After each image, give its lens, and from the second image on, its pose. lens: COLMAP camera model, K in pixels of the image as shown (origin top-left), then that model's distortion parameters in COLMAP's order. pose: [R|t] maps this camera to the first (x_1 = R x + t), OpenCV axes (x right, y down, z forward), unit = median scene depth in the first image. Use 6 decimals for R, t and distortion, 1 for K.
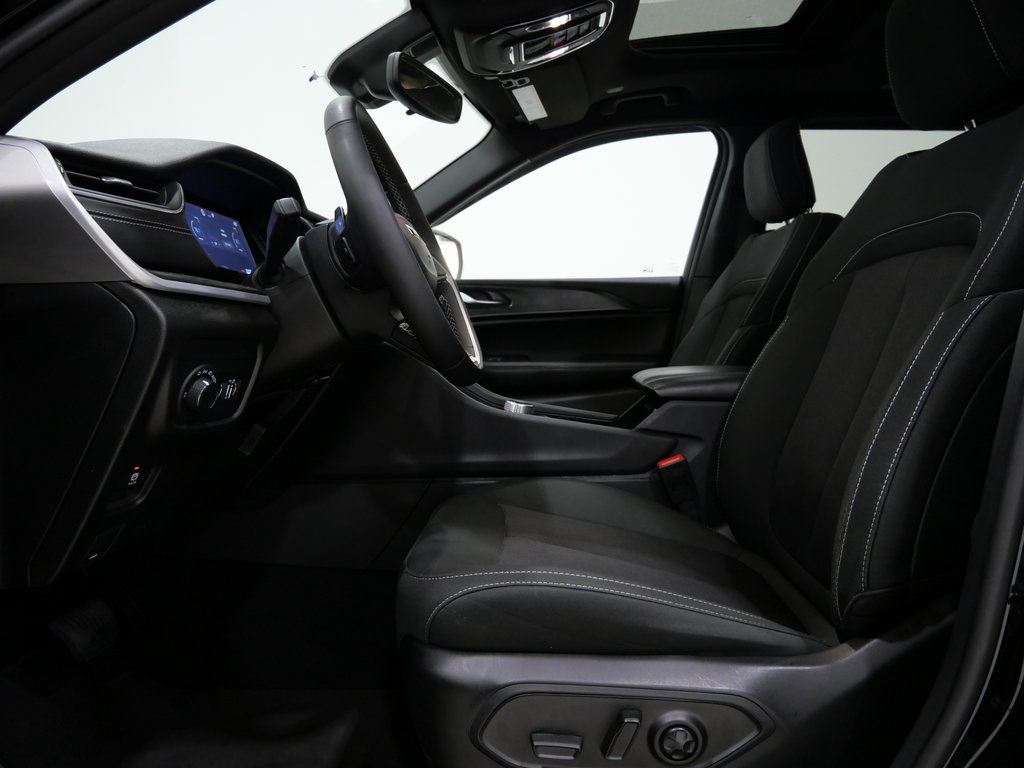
lens RADIAL K [[717.3, 0, 511.4], [0, 717.3, 384.5], [0, 0, 1]] dist [-0.030481, 0.015812]
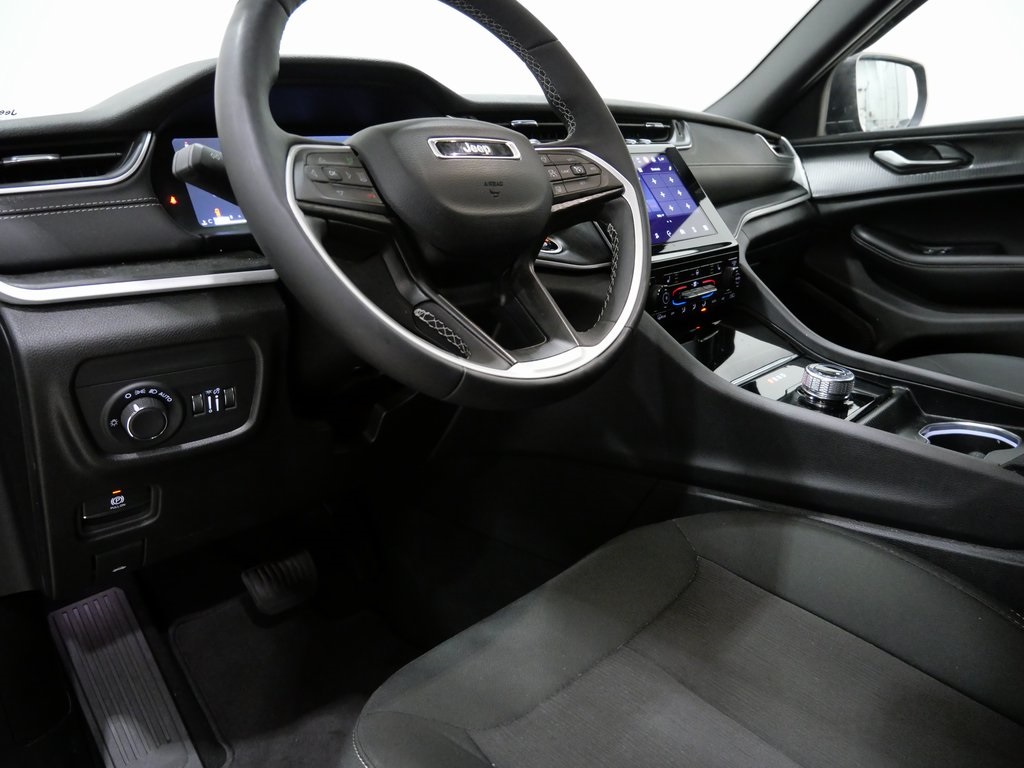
lens RADIAL K [[717.3, 0, 510.8], [0, 717.3, 382.2], [0, 0, 1]] dist [-0.030481, 0.015812]
pose [[0.744861, 0.112748, -0.657624, 0.230406], [0.027437, 0.979610, 0.199028, -0.102698], [0.666655, -0.166291, 0.726580, 0.418481]]
